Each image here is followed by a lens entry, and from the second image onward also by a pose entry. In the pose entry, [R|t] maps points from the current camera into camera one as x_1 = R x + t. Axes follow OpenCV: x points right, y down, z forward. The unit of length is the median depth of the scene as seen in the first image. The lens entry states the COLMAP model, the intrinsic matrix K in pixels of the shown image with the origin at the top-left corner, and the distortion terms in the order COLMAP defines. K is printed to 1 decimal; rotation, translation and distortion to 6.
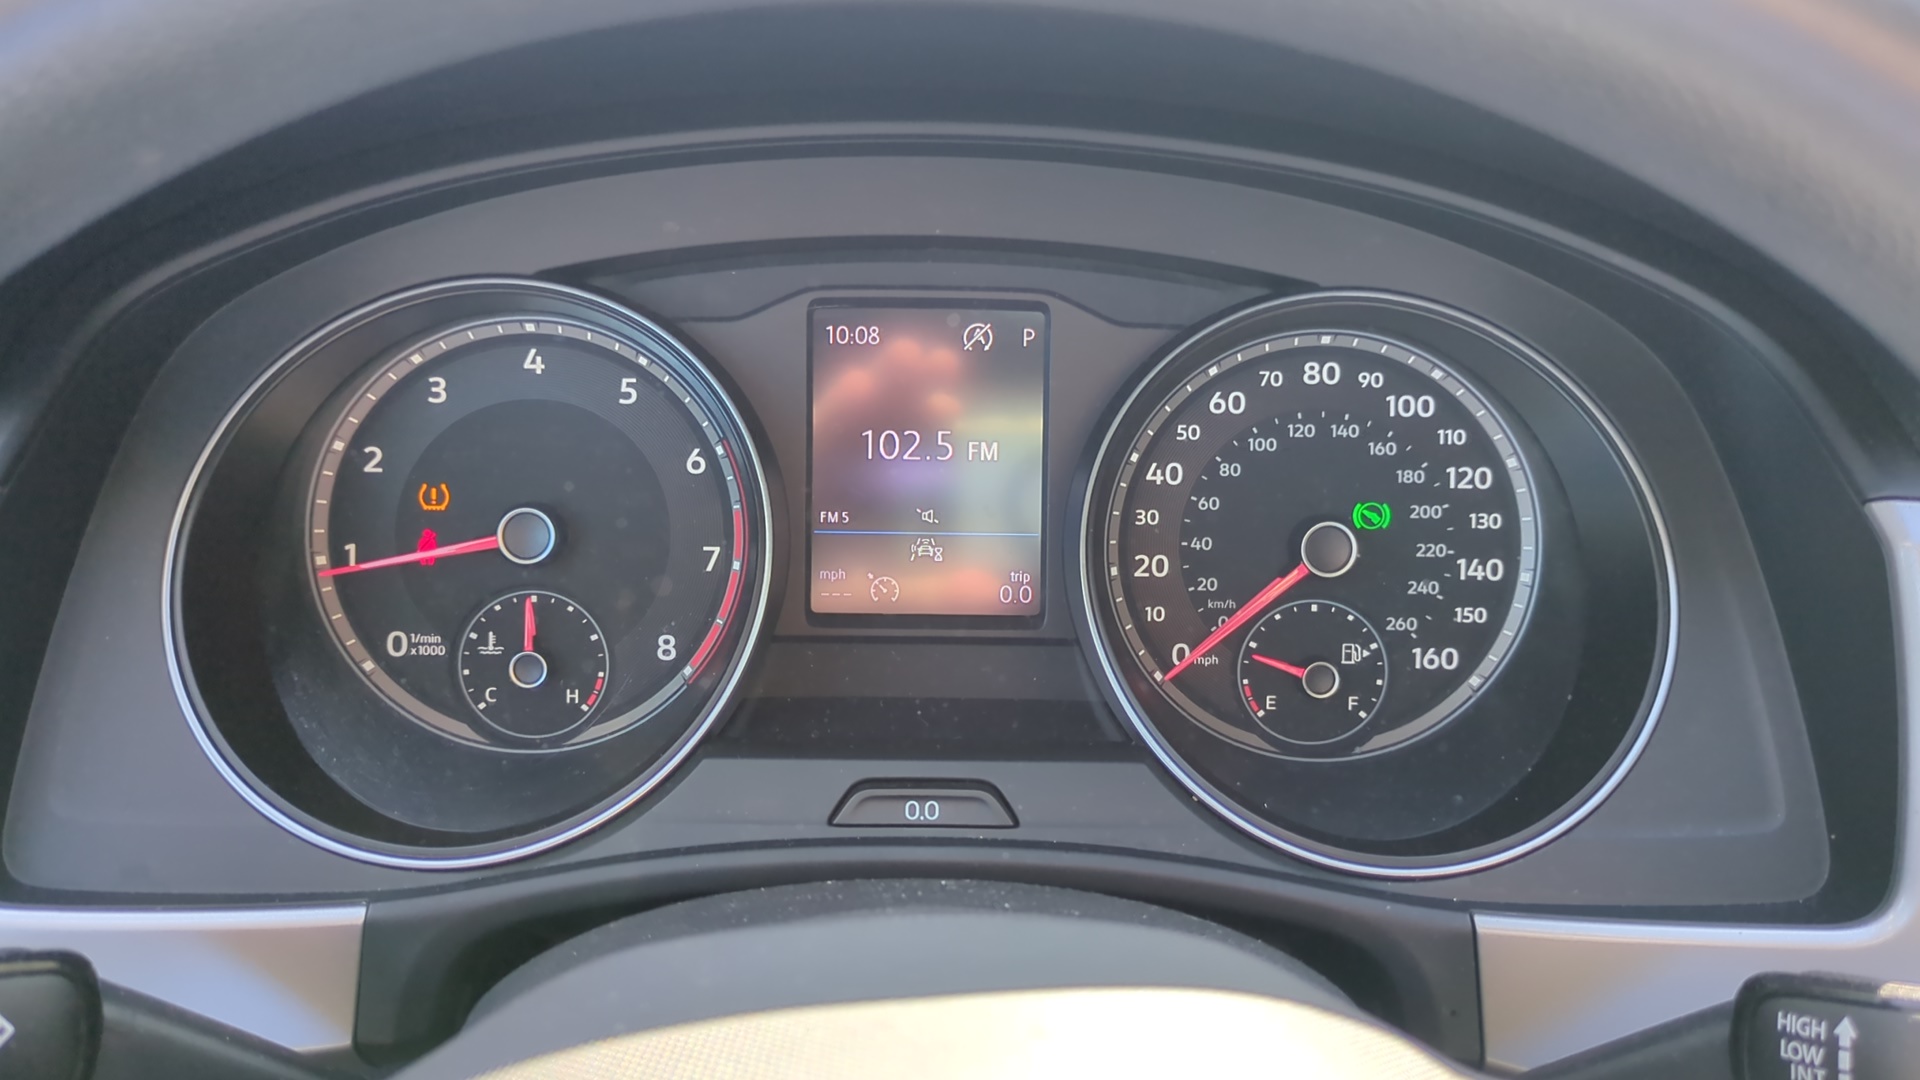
lens RADIAL K [[1508.1, 0, 959.7], [0, 1508.1, 539.4], [0, 0, 1]] dist [0.002334, -0.007009]
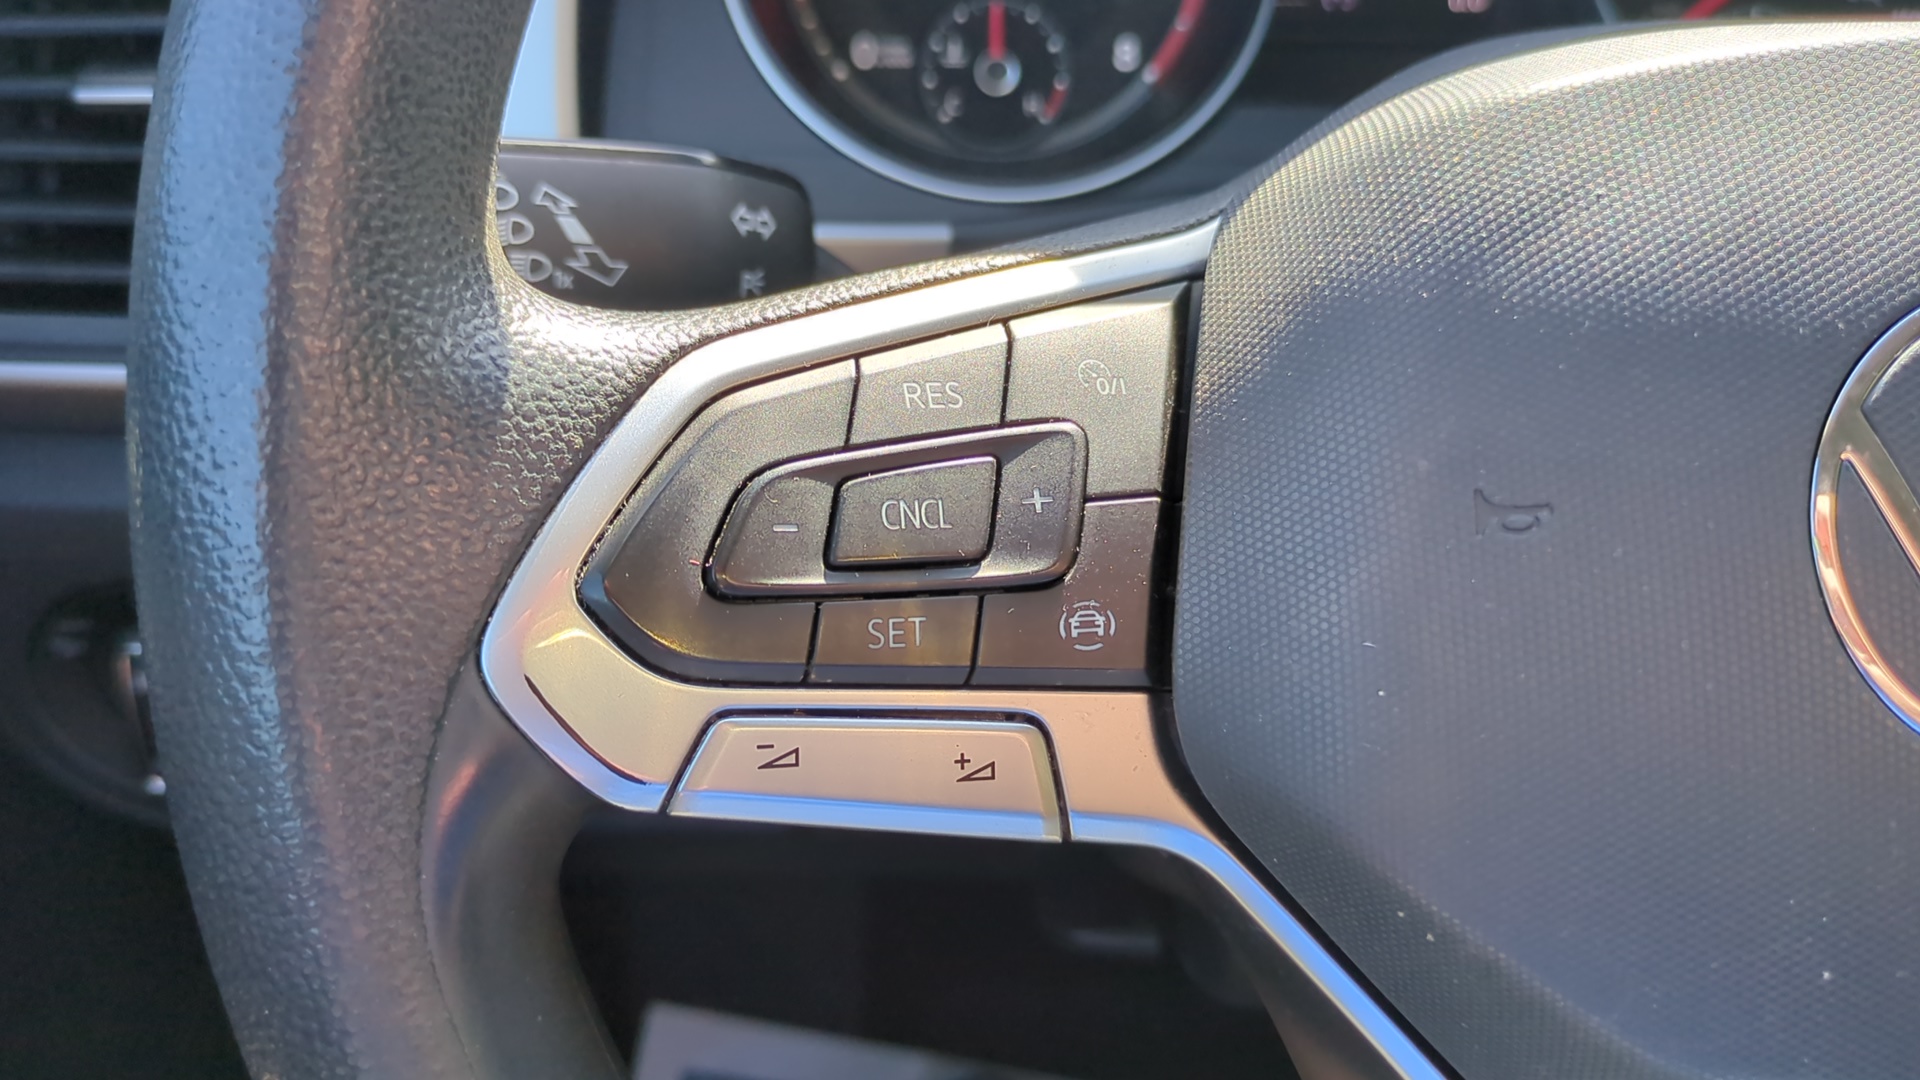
lens RADIAL K [[1508.1, 0, 959.7], [0, 1508.1, 537.1], [0, 0, 1]] dist [0.002334, -0.007009]
pose [[0.999138, -0.006515, -0.040986, -0.269238], [0.014076, 0.982263, 0.186980, 0.201018], [0.039041, -0.187396, 0.981508, -0.058078]]
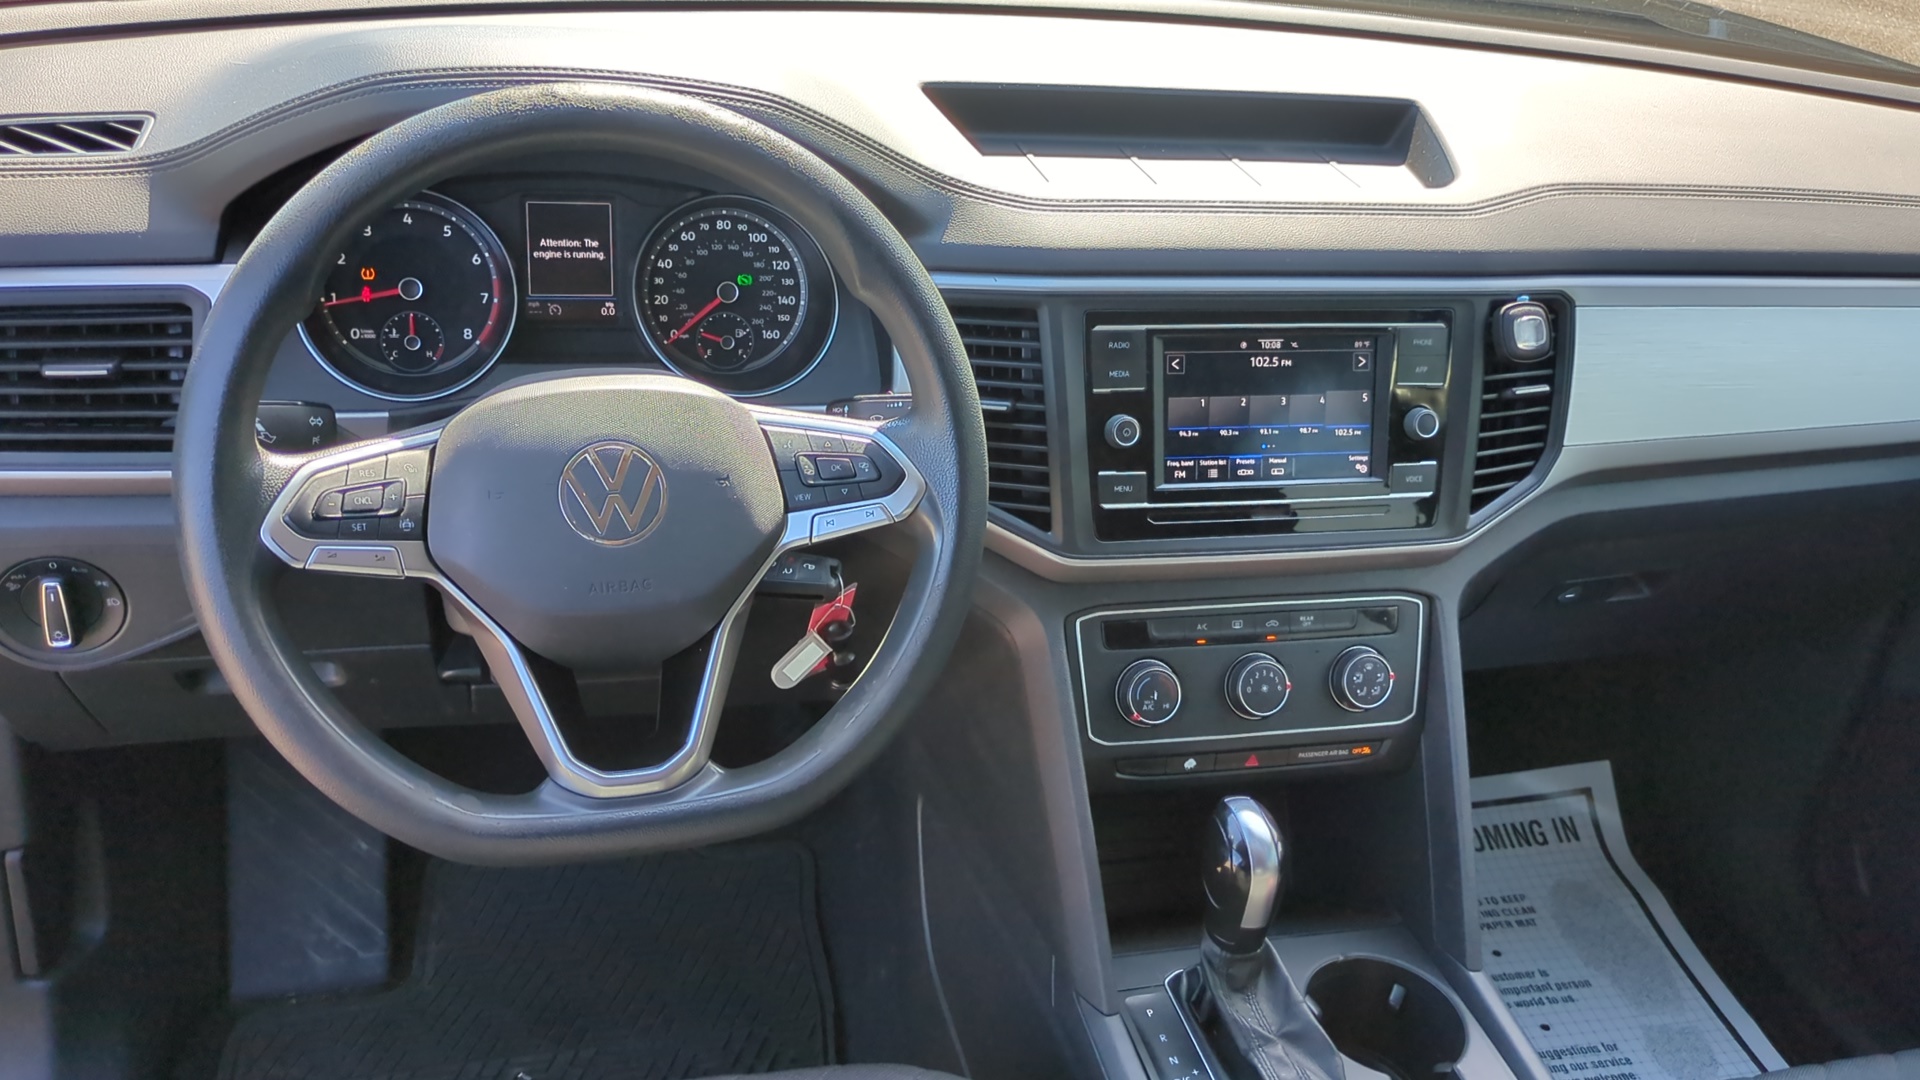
lens RADIAL K [[1508.1, 0, 960.4], [0, 1508.1, 554.5], [0, 0, 1]] dist [0.002334, -0.007009]
pose [[0.968094, -0.048829, 0.245782, -0.034327], [0.009372, 0.987200, 0.159212, 0.042349], [-0.250411, -0.151829, 0.956160, -1.697744]]
